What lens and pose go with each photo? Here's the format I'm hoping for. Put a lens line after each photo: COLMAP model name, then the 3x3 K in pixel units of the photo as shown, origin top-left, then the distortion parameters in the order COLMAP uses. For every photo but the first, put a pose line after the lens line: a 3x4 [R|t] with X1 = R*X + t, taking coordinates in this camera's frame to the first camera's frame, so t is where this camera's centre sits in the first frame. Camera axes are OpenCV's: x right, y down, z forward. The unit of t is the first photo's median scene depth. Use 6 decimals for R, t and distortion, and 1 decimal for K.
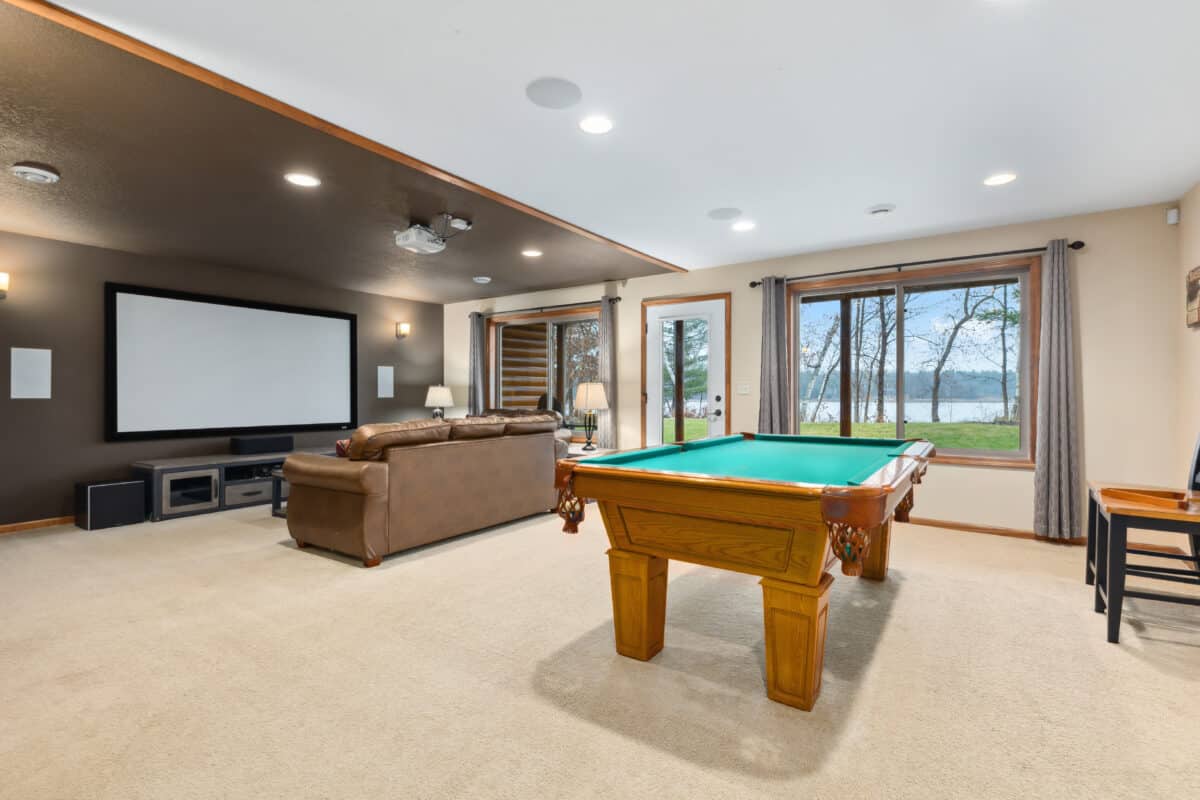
lens RADIAL K [[554.9, 0, 604.3], [0, 554.9, 397.1], [0, 0, 1]] dist [0.003428, -0.000338]
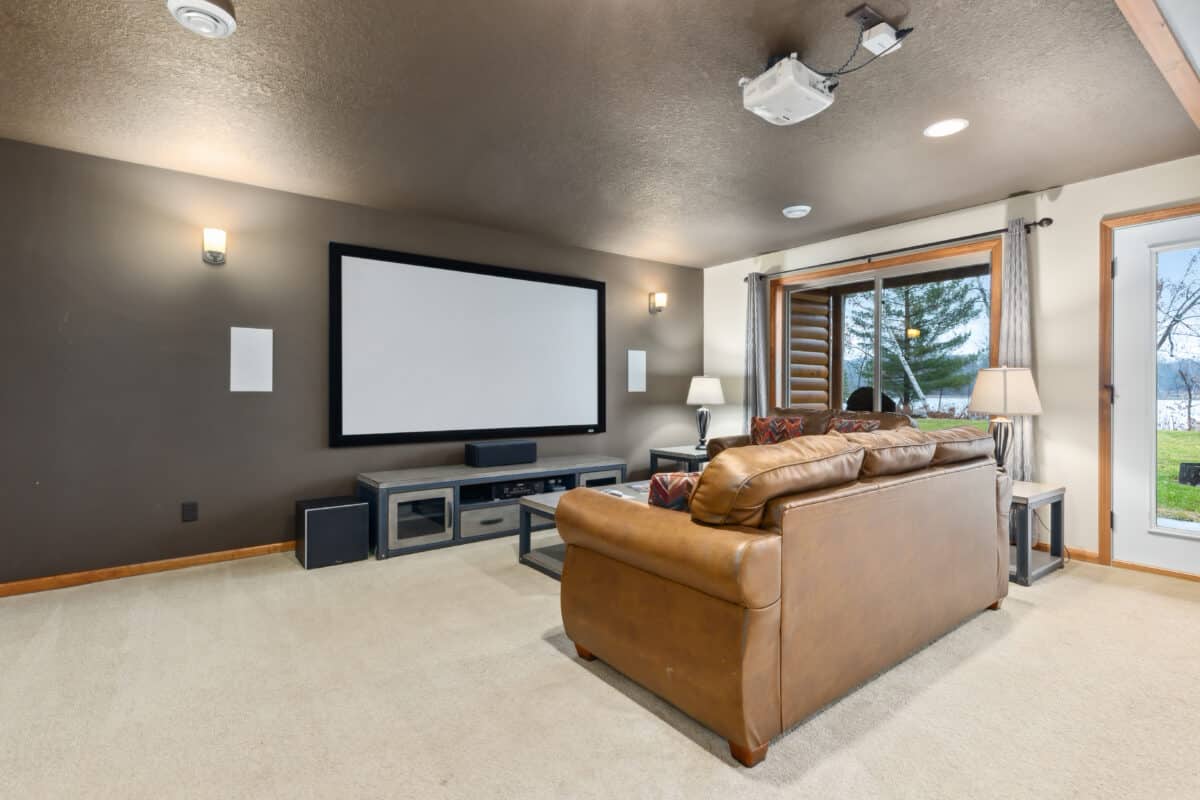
lens RADIAL K [[554.9, 0, 595.6], [0, 554.9, 394.0], [0, 0, 1]] dist [0.003428, -0.000338]
pose [[0.942952, 0.005317, -0.332886, -0.247230], [-0.003696, 0.999978, 0.005501, 0.000247], [0.332908, -0.003957, 0.942951, 0.336683]]
